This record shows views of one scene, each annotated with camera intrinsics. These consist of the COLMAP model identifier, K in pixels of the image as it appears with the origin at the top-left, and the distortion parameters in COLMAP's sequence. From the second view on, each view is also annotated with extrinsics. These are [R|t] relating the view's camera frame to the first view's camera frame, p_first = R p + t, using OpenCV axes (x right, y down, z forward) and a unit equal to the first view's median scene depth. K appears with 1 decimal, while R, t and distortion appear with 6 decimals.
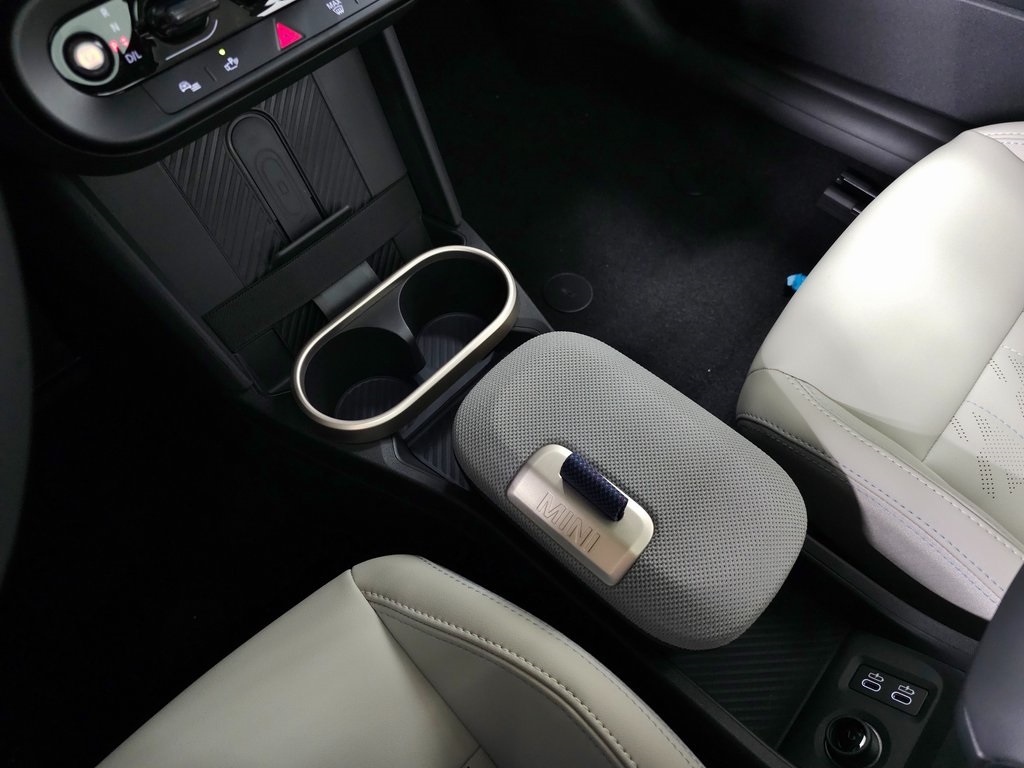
lens RADIAL K [[688.1, 0, 508.2], [0, 688.1, 376.0], [0, 0, 1]] dist [-0.002530, -0.001026]
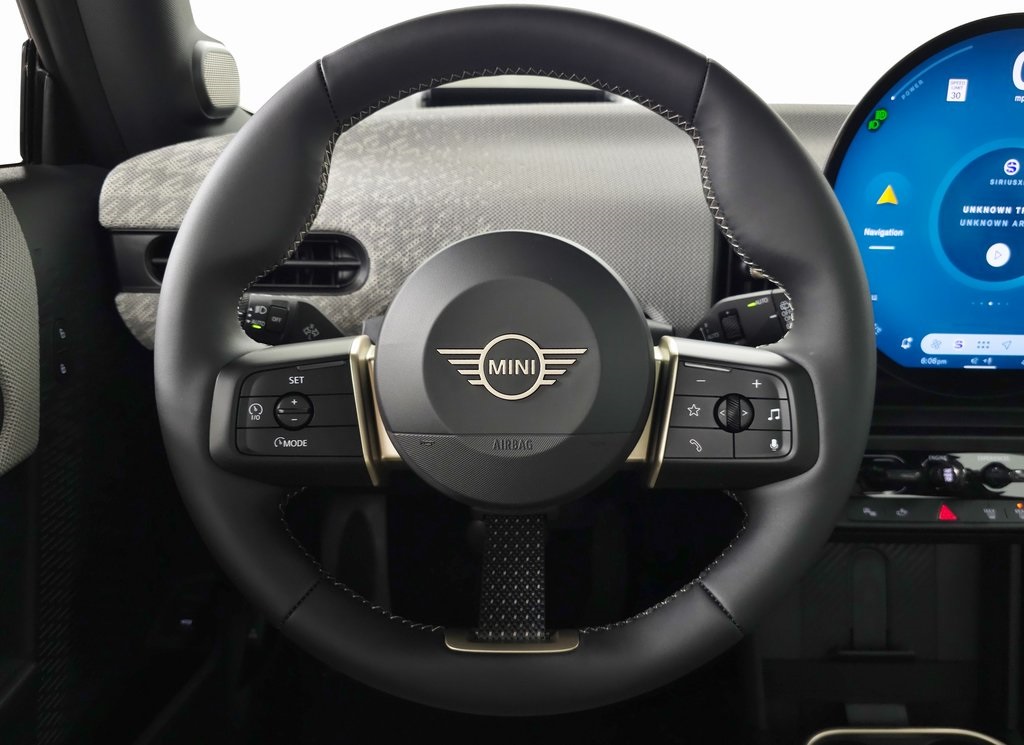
lens RADIAL K [[719.4, 0, 515.2], [0, 719.4, 369.4], [0, 0, 1]] dist [0.024592, -0.036890]
pose [[0.672726, 0.276327, -0.686355, 0.021613], [-0.634609, 0.692432, -0.343234, 0.282192], [0.380409, 0.666470, 0.641176, -0.378914]]
